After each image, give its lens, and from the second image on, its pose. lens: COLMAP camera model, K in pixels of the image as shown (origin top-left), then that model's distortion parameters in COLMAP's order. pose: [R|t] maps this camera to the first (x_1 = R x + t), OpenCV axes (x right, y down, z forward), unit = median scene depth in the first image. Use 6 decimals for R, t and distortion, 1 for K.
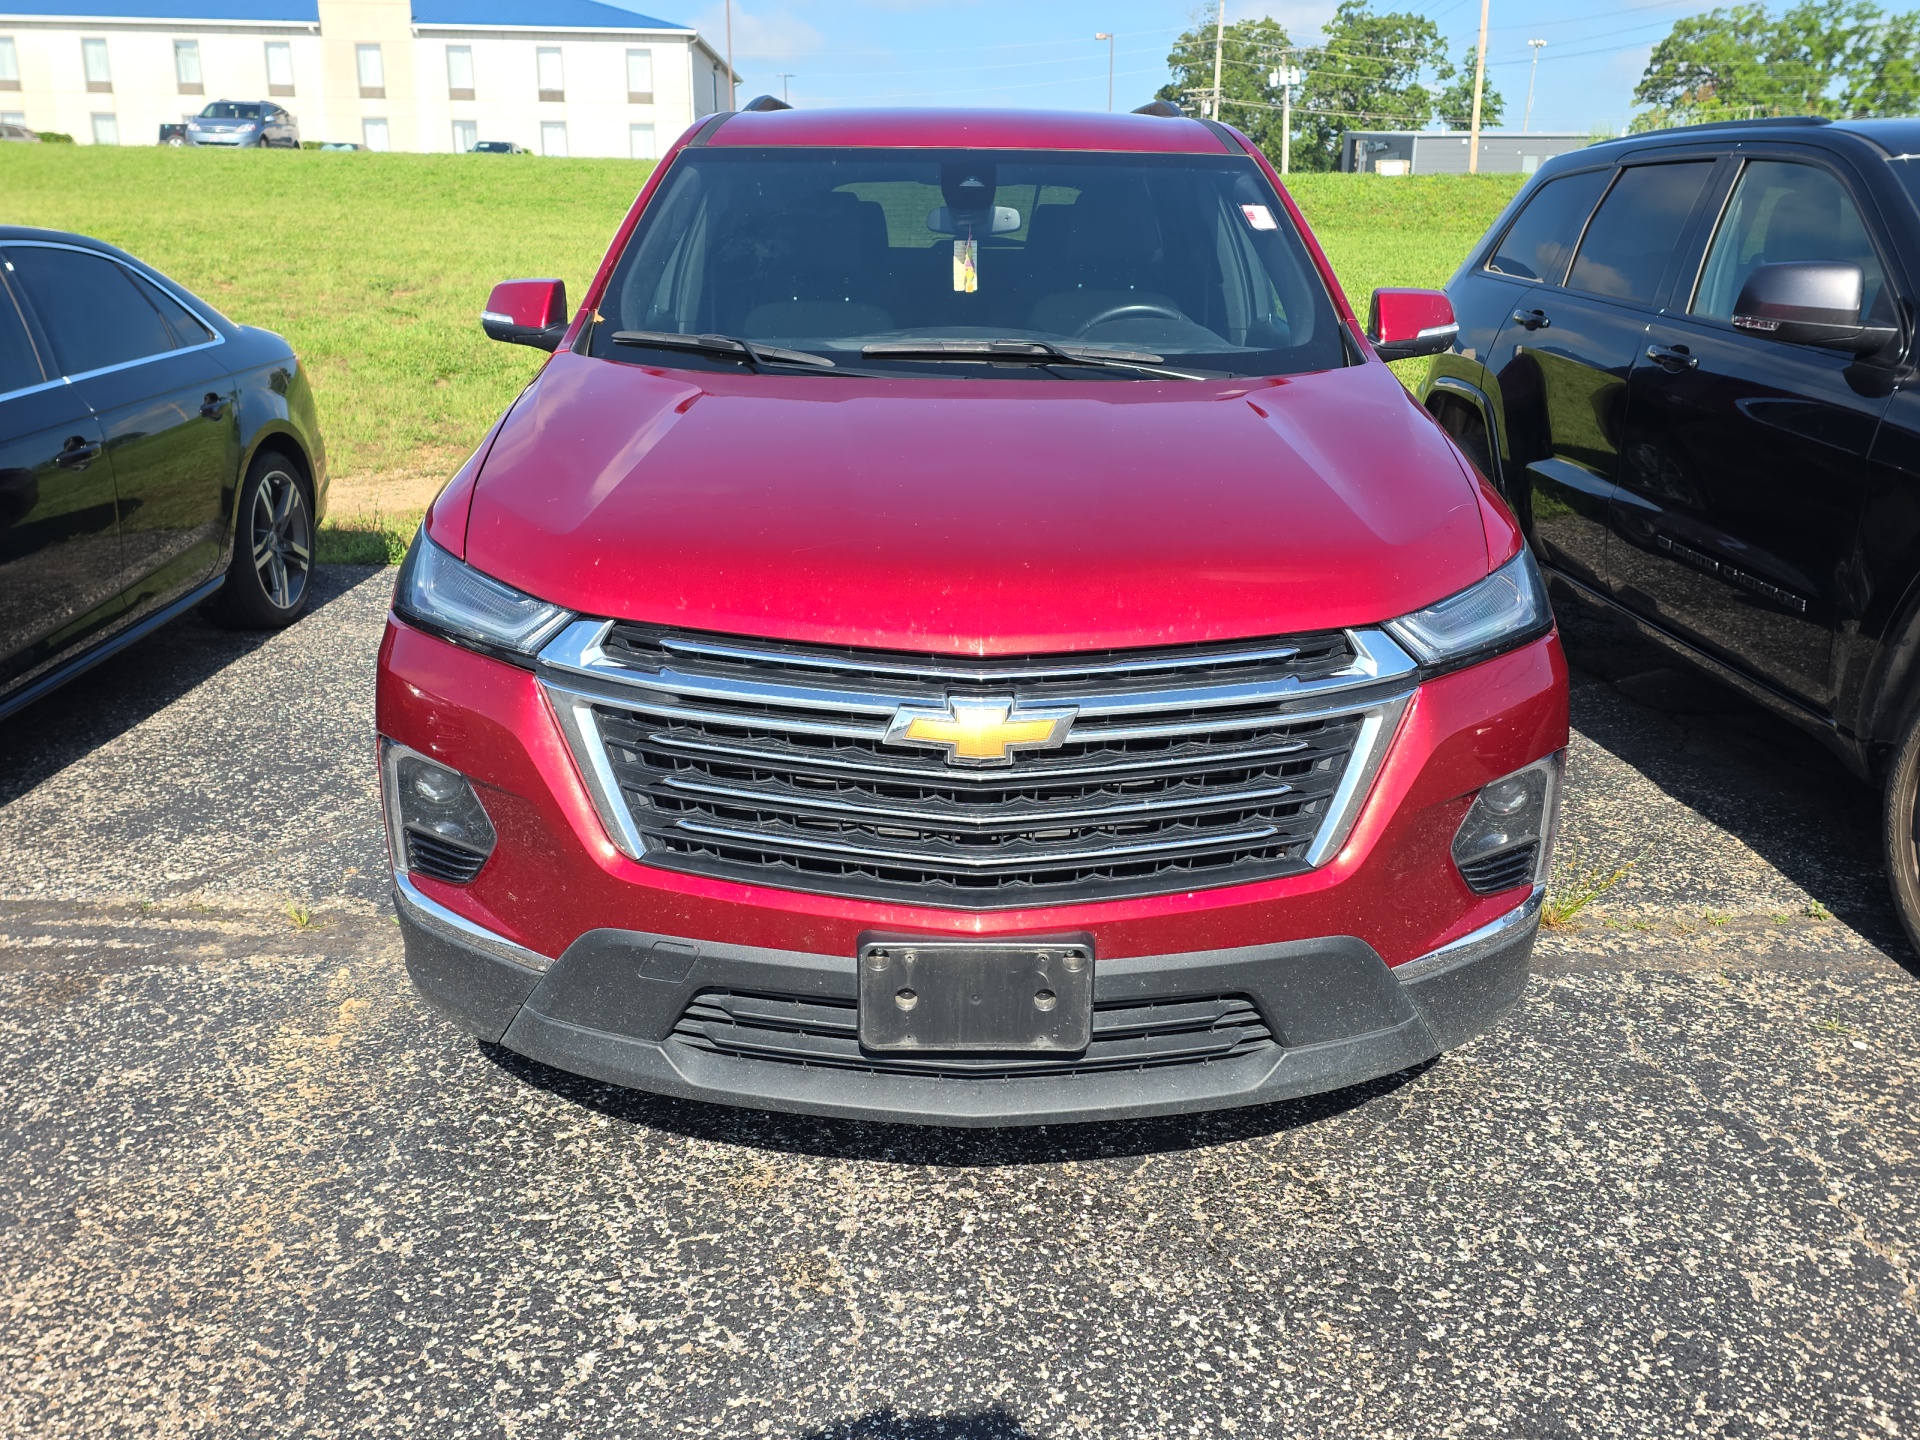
lens RADIAL K [[1612.3, 0, 955.1], [0, 1612.3, 719.9], [0, 0, 1]] dist [0.041536, -0.021905]
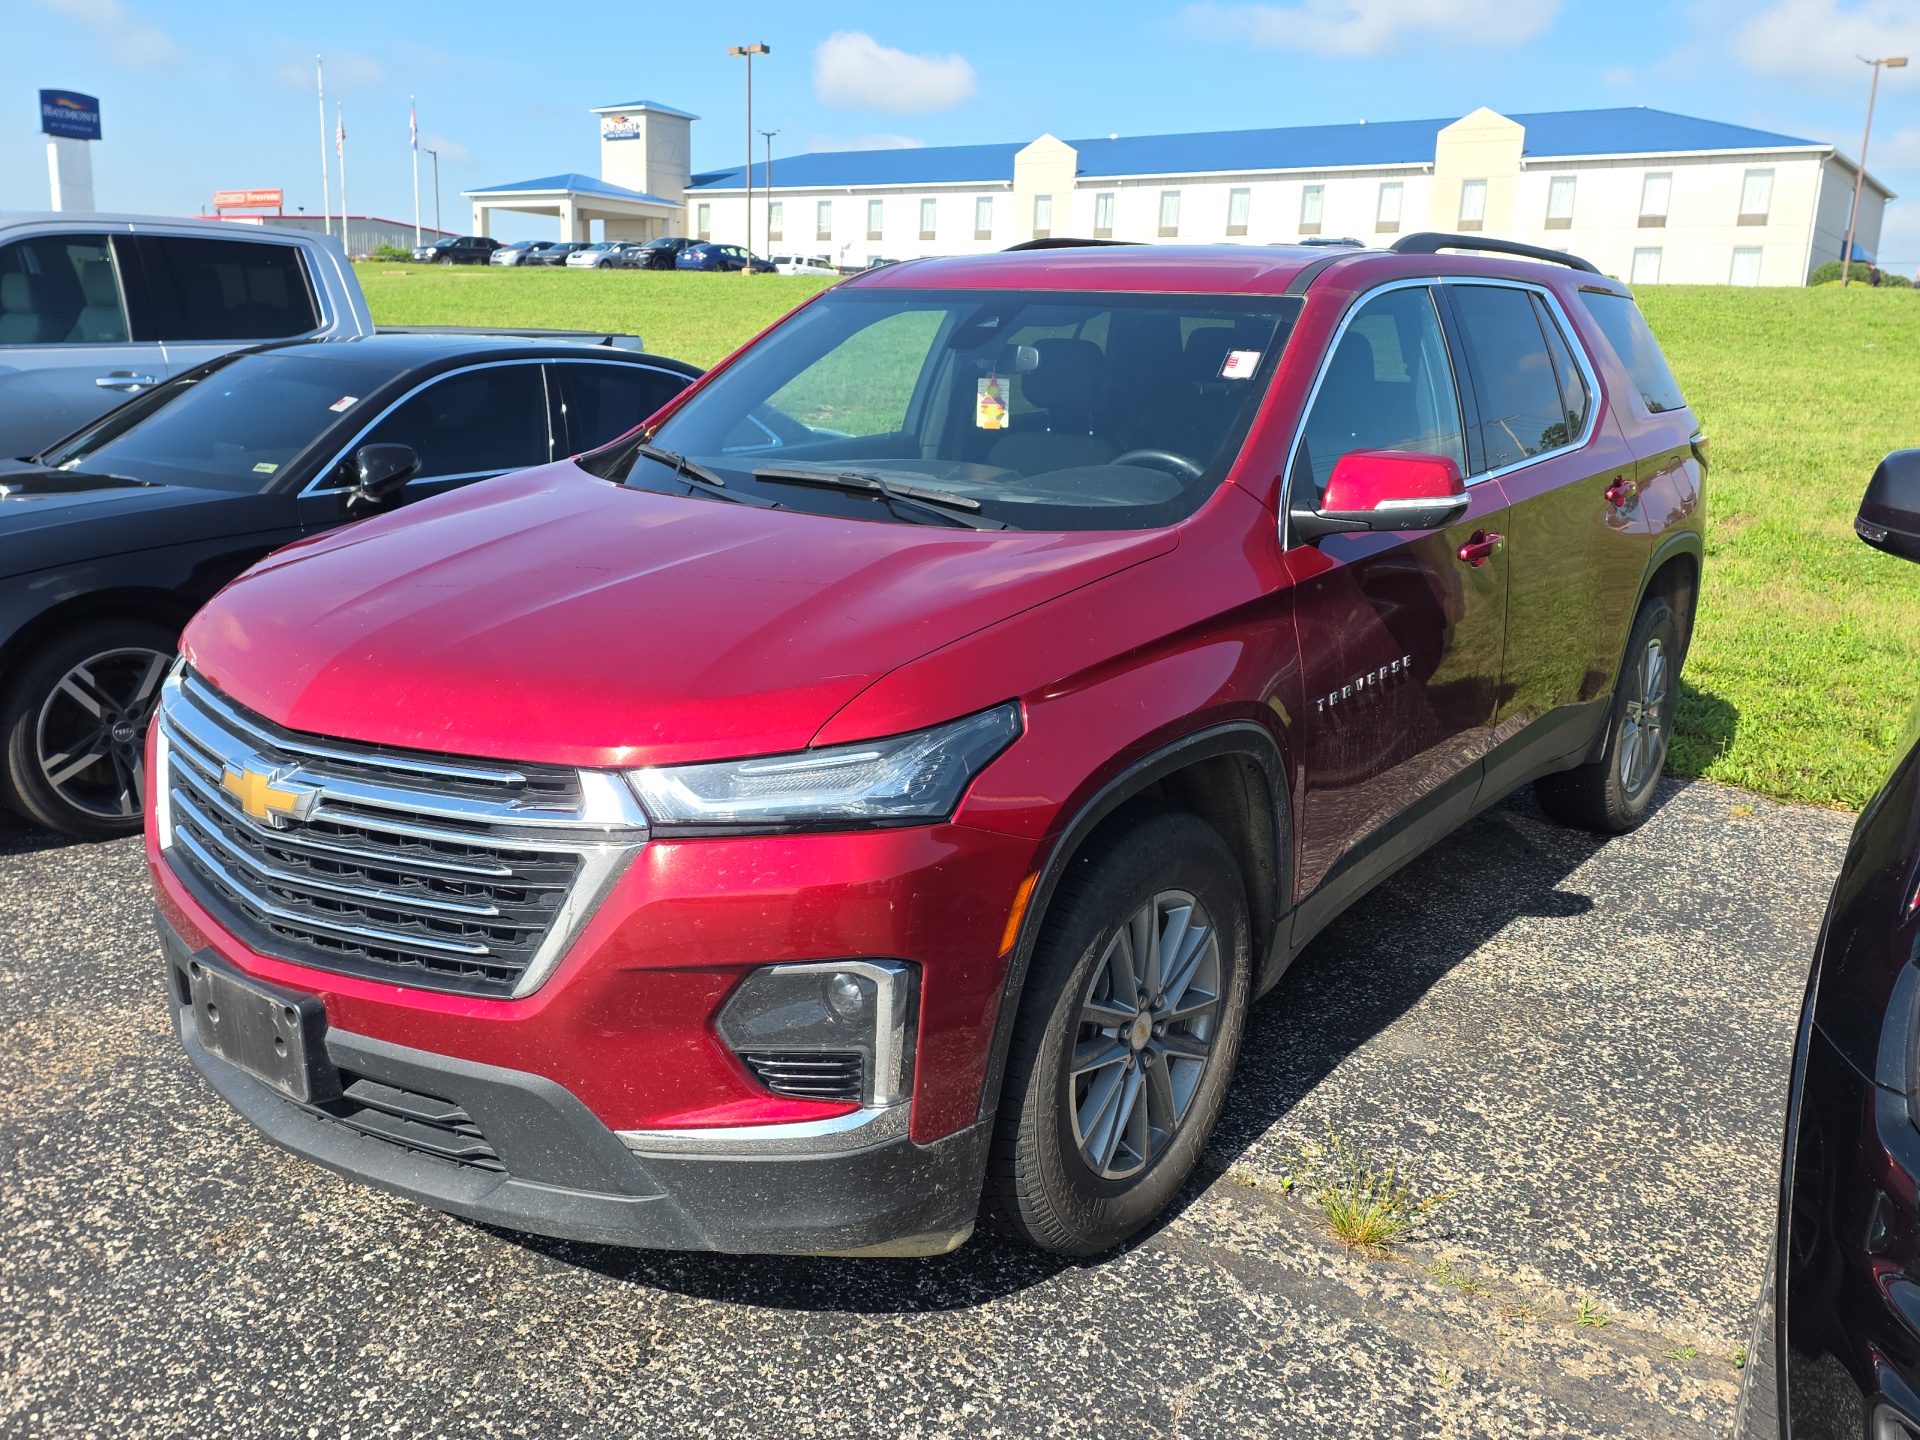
lens RADIAL K [[1612.3, 0, 956.9], [0, 1612.3, 714.6], [0, 0, 1]] dist [0.041536, -0.021905]
pose [[0.783790, 0.155294, -0.601296, 0.628303], [-0.199432, 0.979887, -0.006888, -0.079556], [0.588133, 0.125317, 0.798996, 0.209375]]
